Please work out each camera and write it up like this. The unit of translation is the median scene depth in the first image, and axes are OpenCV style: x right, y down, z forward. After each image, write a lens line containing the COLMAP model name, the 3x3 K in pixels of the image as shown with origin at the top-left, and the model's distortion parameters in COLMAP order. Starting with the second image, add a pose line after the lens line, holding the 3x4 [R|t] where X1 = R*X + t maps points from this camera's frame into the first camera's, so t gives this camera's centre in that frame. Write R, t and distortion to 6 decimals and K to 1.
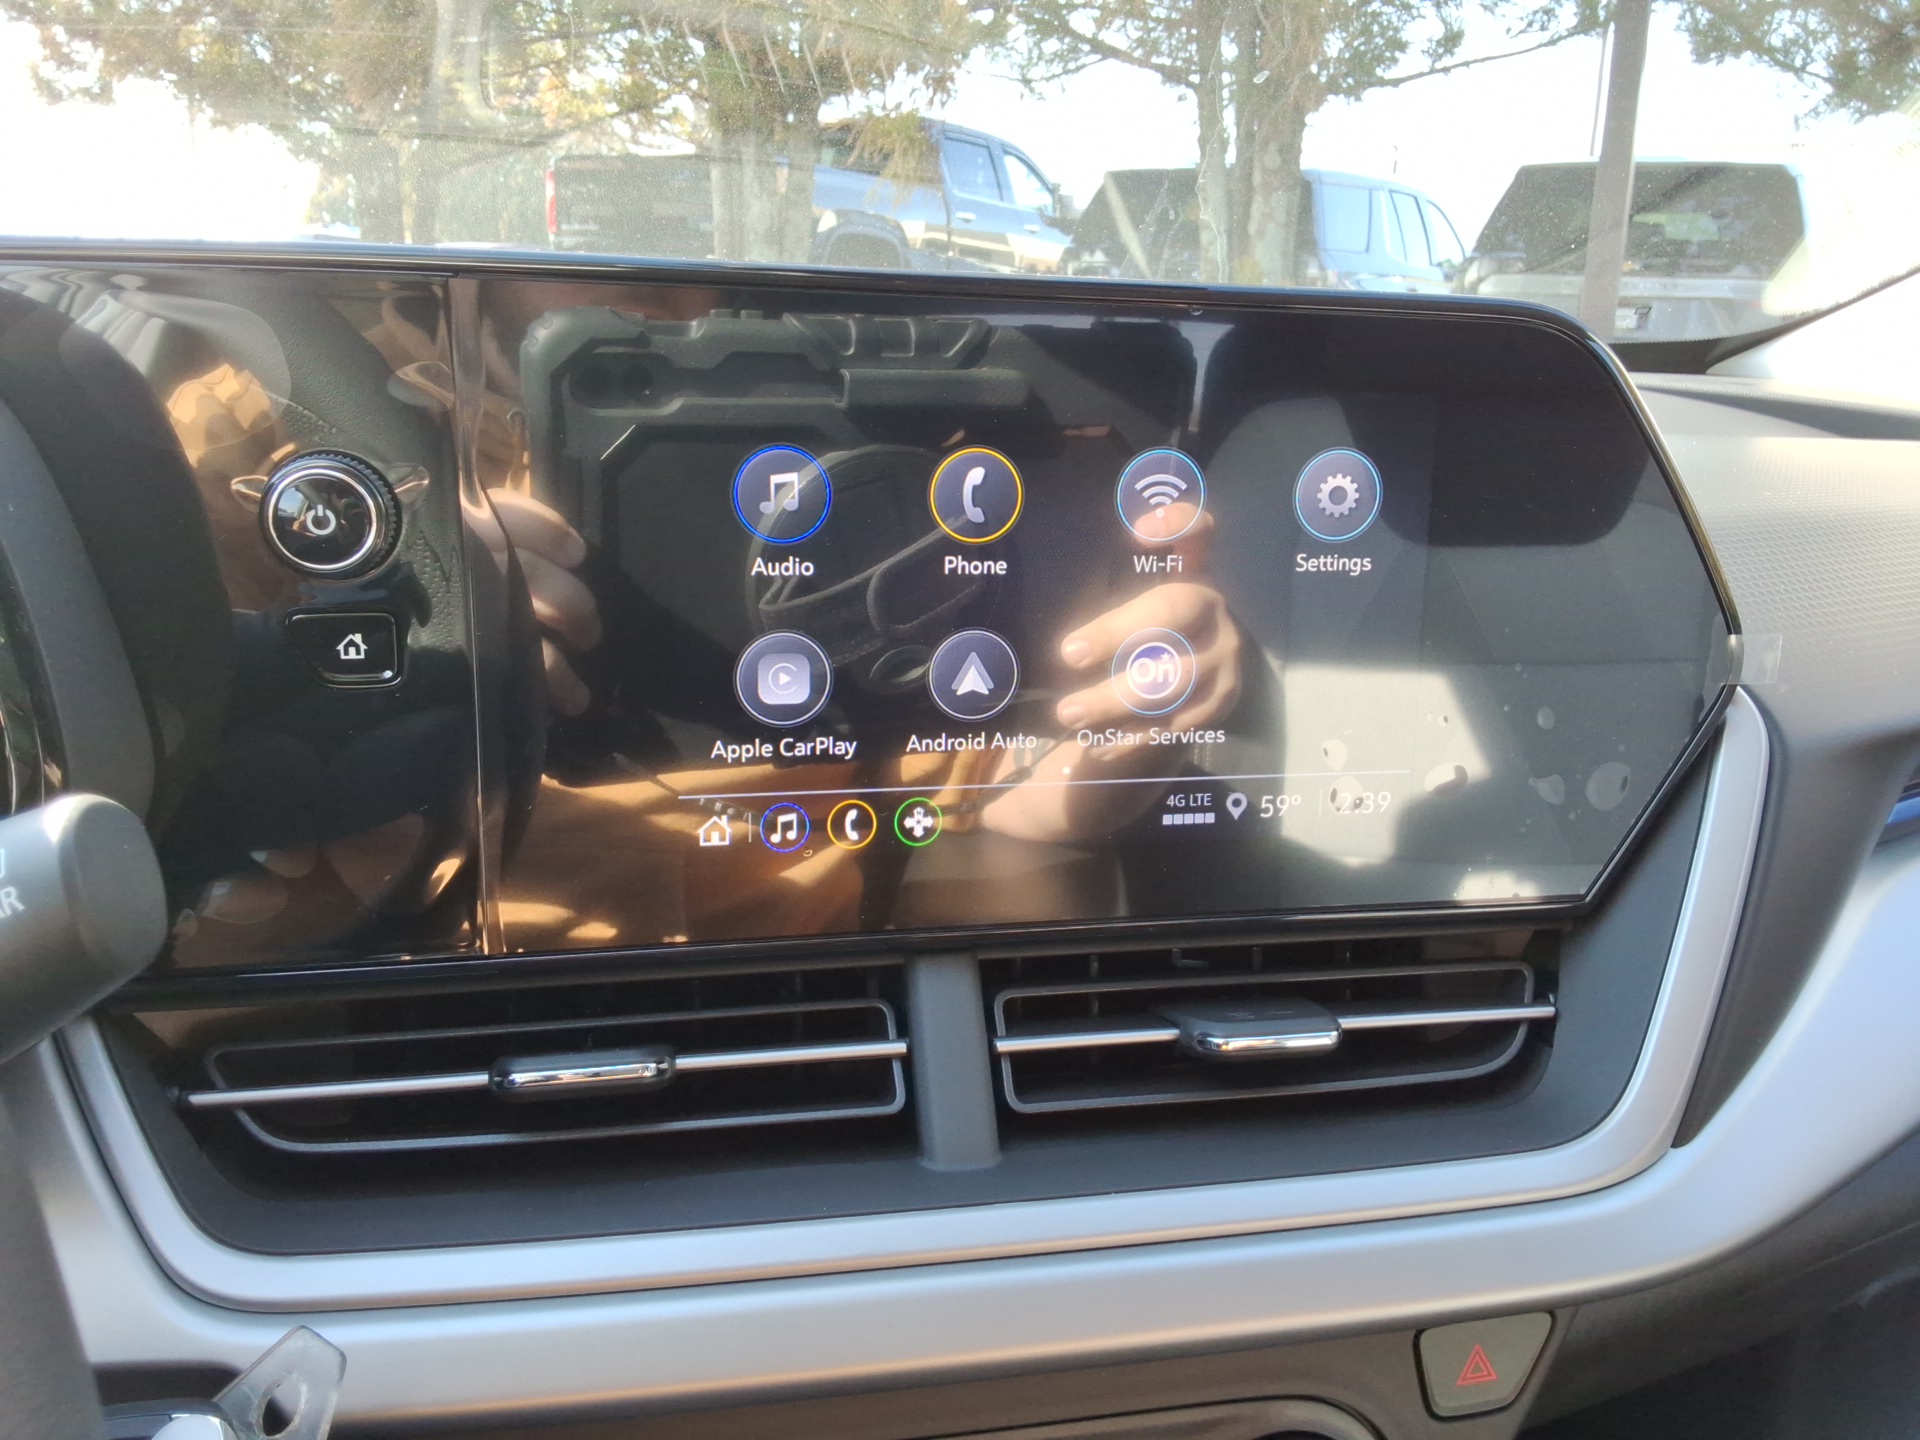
lens RADIAL K [[1522.6, 0, 973.4], [0, 1522.6, 711.5], [0, 0, 1]] dist [0.098968, -0.149975]
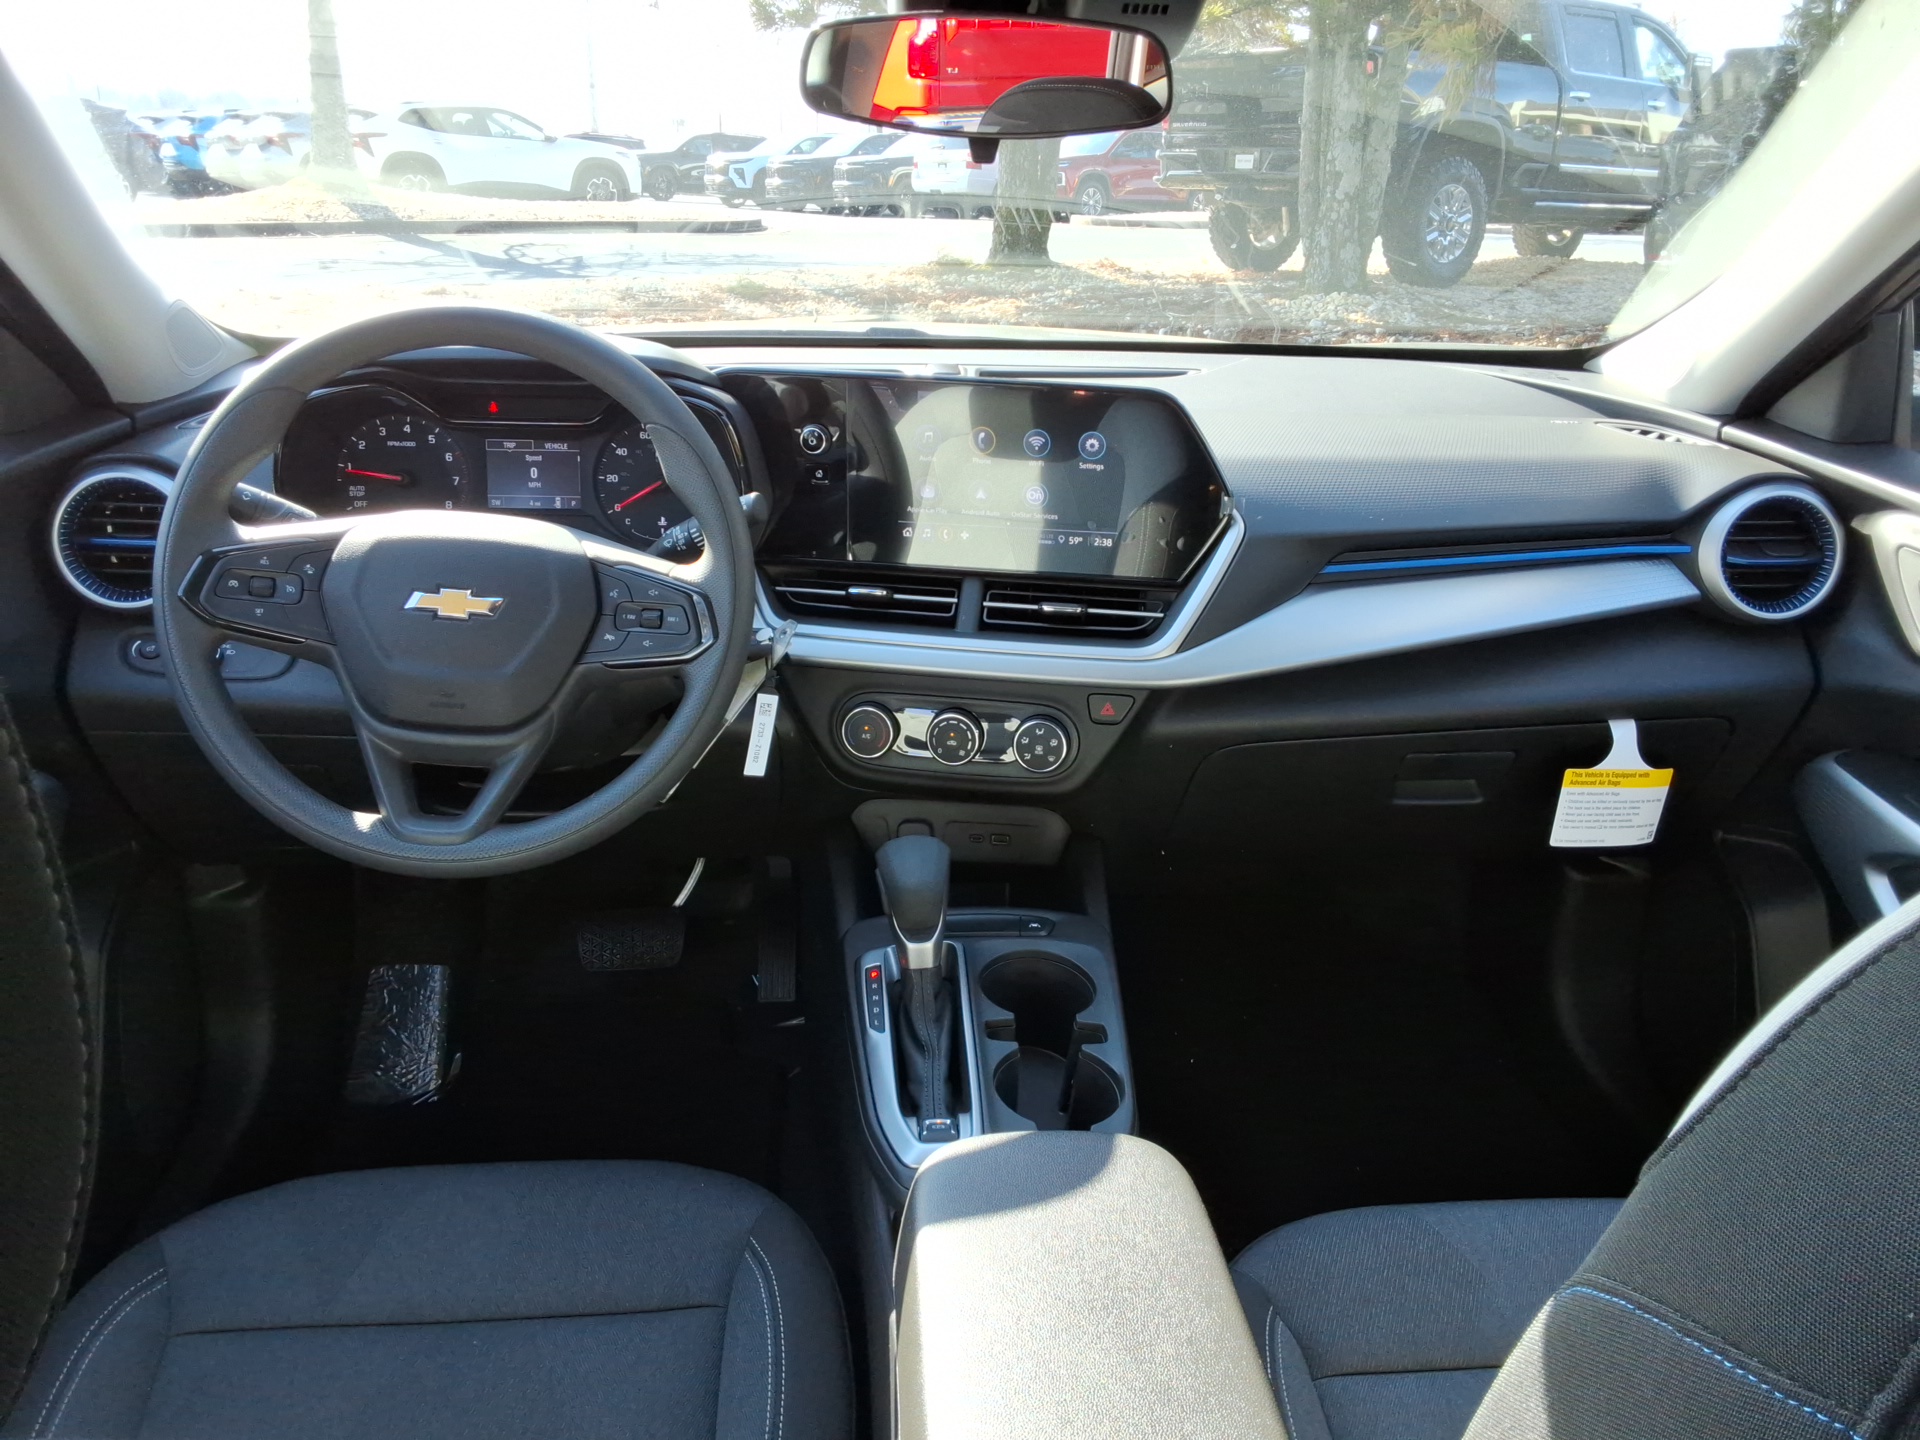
lens RADIAL K [[1522.6, 0, 992.8], [0, 1522.6, 739.7], [0, 0, 1]] dist [0.098968, -0.149975]
pose [[0.927116, 0.119341, -0.355266, 1.207989], [-0.084448, 0.990090, 0.112210, 0.128017], [0.365137, -0.074030, 0.928006, -2.053736]]
